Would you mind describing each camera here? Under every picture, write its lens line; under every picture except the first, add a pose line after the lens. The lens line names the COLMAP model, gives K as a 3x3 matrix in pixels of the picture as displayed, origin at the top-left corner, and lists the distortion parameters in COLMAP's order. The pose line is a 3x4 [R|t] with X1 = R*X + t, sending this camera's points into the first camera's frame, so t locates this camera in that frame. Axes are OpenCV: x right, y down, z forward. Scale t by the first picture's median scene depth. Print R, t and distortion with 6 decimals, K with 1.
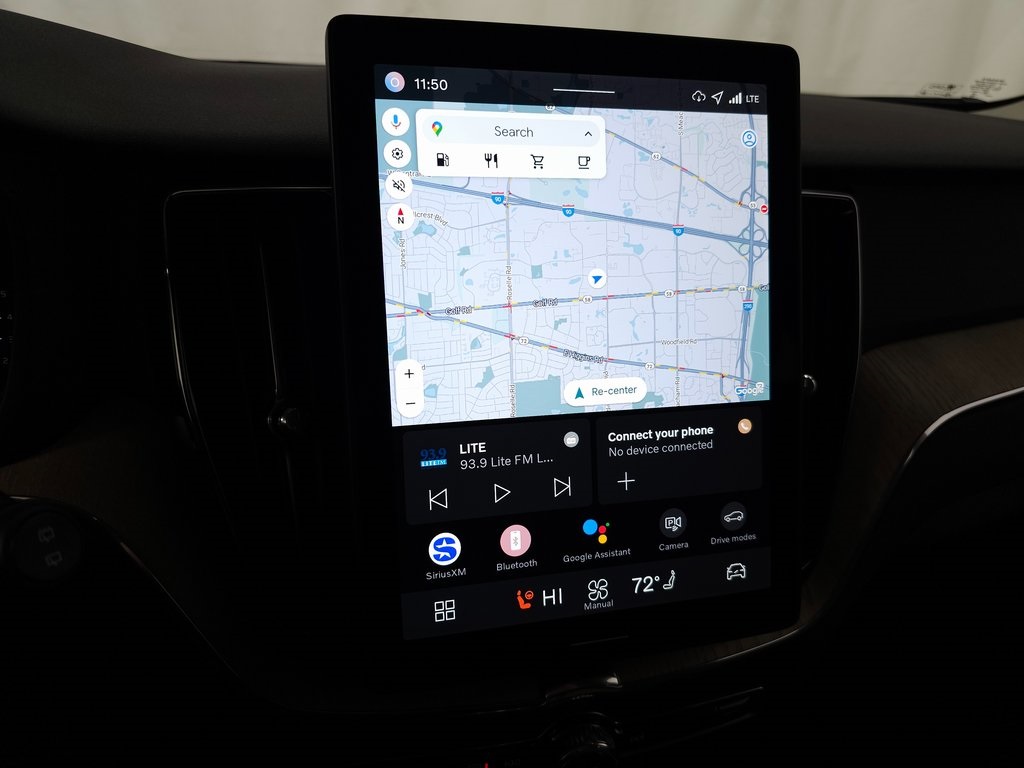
lens RADIAL K [[687.9, 0, 513.4], [0, 687.9, 386.6], [0, 0, 1]] dist [0.026370, -0.042564]
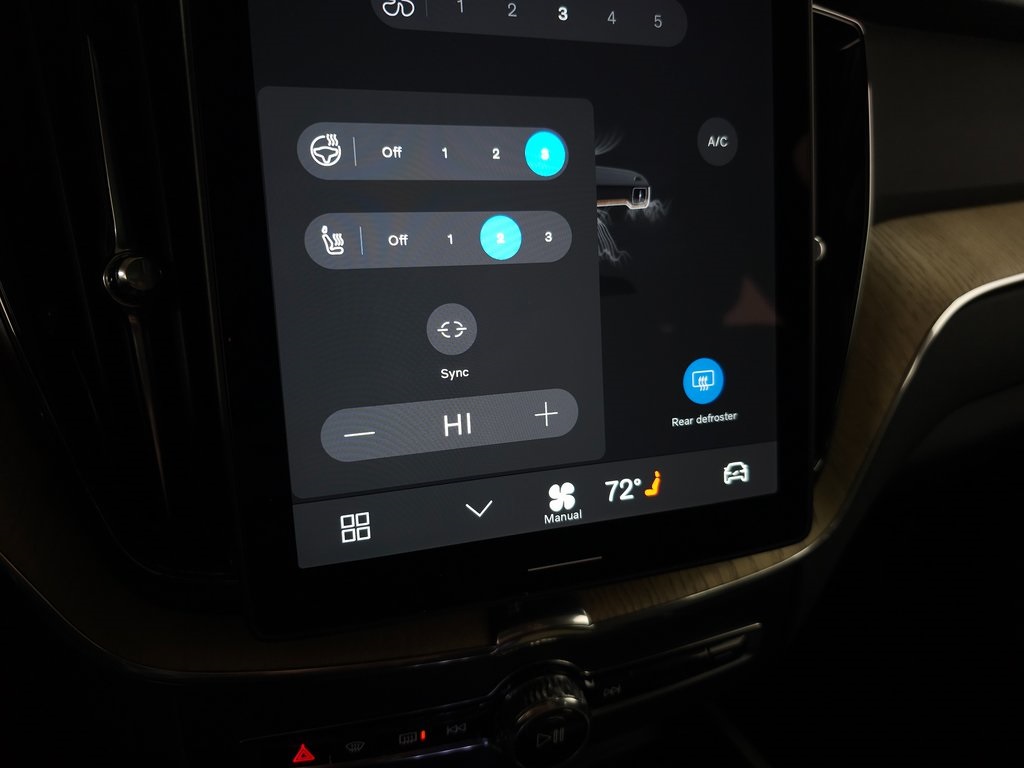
lens RADIAL K [[687.9, 0, 508.9], [0, 687.9, 379.3], [0, 0, 1]] dist [0.026370, -0.042564]
pose [[0.997815, -0.021683, 0.062418, 0.018720], [0.020250, 0.999519, 0.023498, 0.138043], [-0.062897, -0.022183, 0.997773, 0.235614]]
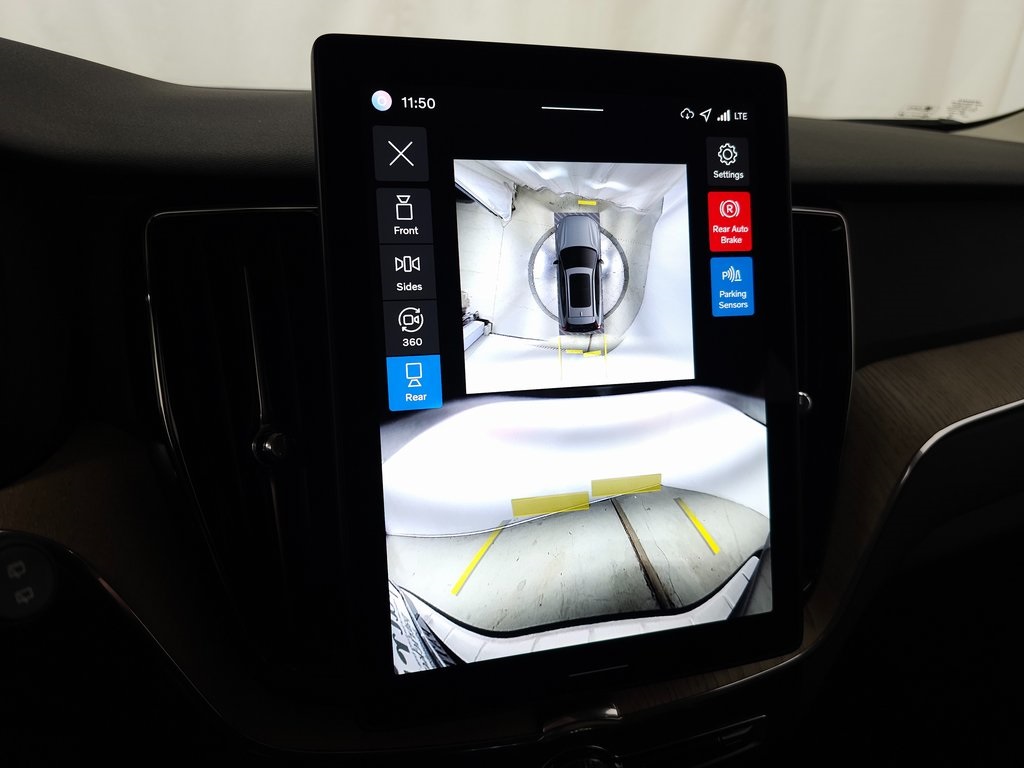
lens RADIAL K [[687.9, 0, 510.5], [0, 687.9, 381.9], [0, 0, 1]] dist [0.026370, -0.042564]
pose [[0.999788, -0.013311, 0.015728, -0.007083], [0.013942, 0.999072, -0.040741, 0.003133], [-0.015172, 0.040951, 0.999046, 0.021971]]
